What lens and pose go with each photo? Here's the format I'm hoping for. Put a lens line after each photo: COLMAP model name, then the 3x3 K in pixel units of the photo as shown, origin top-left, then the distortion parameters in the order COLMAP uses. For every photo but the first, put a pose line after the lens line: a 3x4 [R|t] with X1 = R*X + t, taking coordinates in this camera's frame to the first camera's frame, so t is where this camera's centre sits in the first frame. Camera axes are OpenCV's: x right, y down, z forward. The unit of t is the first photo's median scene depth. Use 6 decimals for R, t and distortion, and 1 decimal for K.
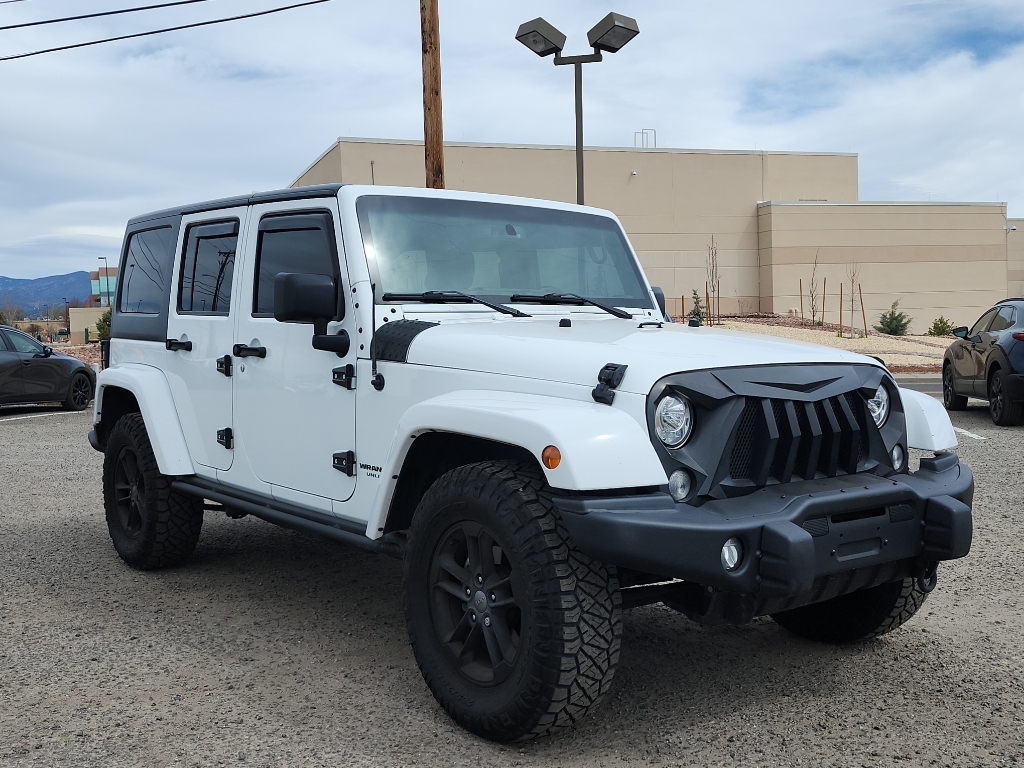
lens RADIAL K [[1077.8, 0, 512.0], [0, 1077.8, 384.0], [0, 0, 1]] dist [0.188232, -0.339150]
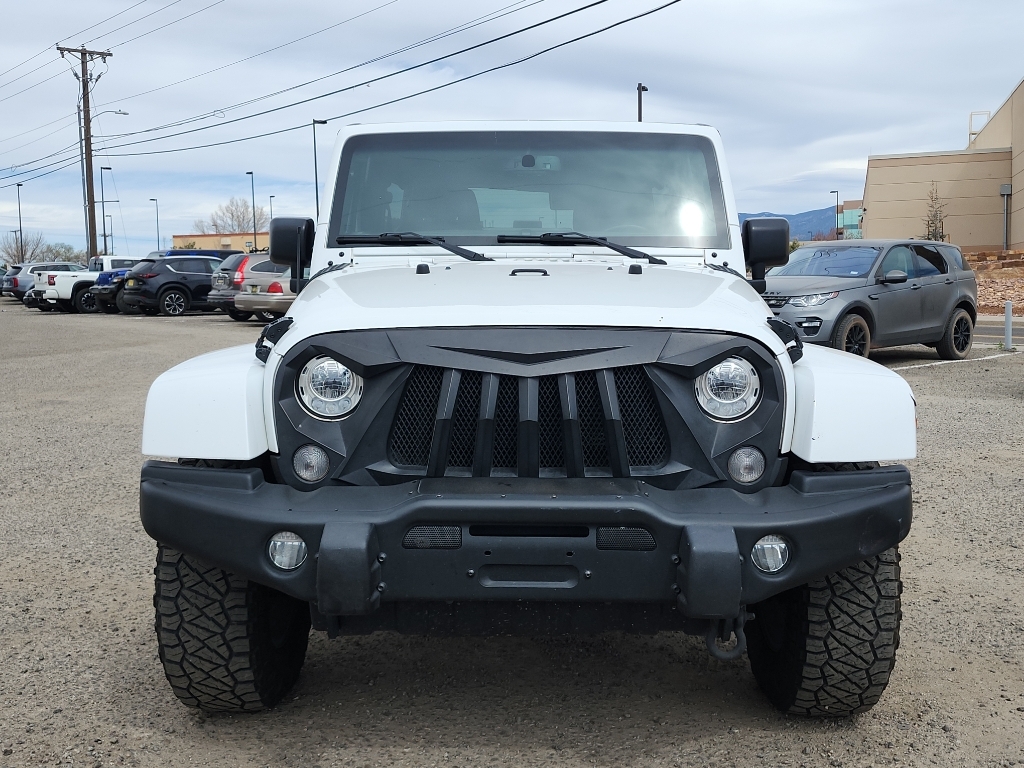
lens RADIAL K [[1077.8, 0, 512.0], [0, 1077.8, 384.0], [0, 0, 1]] dist [0.188232, -0.339150]
pose [[0.771728, 0.073329, -0.631711, 0.735363], [-0.034250, 0.996681, 0.073852, -0.034026], [0.635030, -0.035358, 0.771678, 0.404269]]
